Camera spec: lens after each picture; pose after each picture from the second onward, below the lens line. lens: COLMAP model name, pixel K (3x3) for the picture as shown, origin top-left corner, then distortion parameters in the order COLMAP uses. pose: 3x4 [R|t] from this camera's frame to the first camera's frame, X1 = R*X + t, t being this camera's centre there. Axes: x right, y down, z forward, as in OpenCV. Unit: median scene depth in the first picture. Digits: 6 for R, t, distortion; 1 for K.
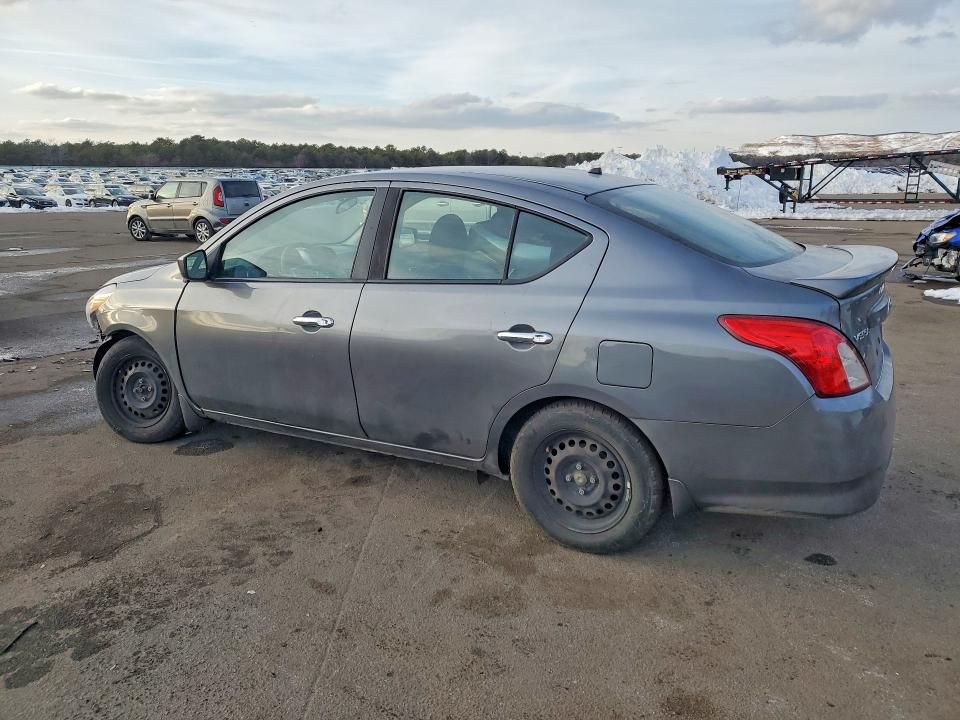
lens RADIAL K [[755.7, 0, 476.6], [0, 755.7, 356.9], [0, 0, 1]] dist [0.020076, 0.016996]
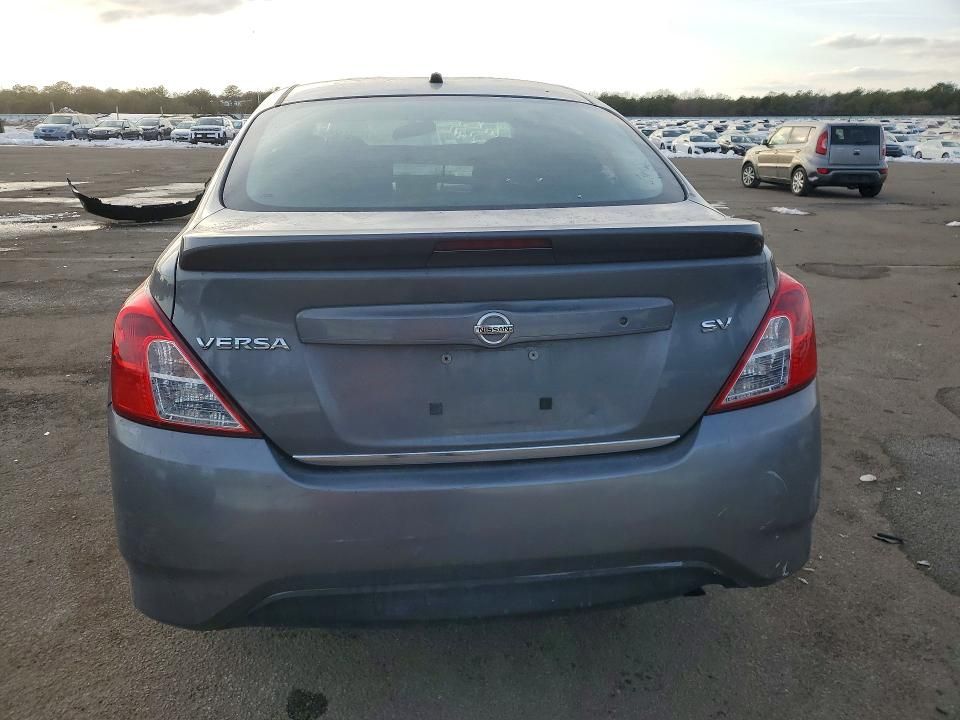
lens RADIAL K [[755.7, 0, 476.6], [0, 755.7, 356.9], [0, 0, 1]] dist [0.020076, 0.016996]
pose [[0.585963, 0.245624, -0.772215, 0.168537], [-0.200283, 0.967288, 0.155695, -0.022633], [0.785197, 0.063430, 0.615989, 0.128666]]
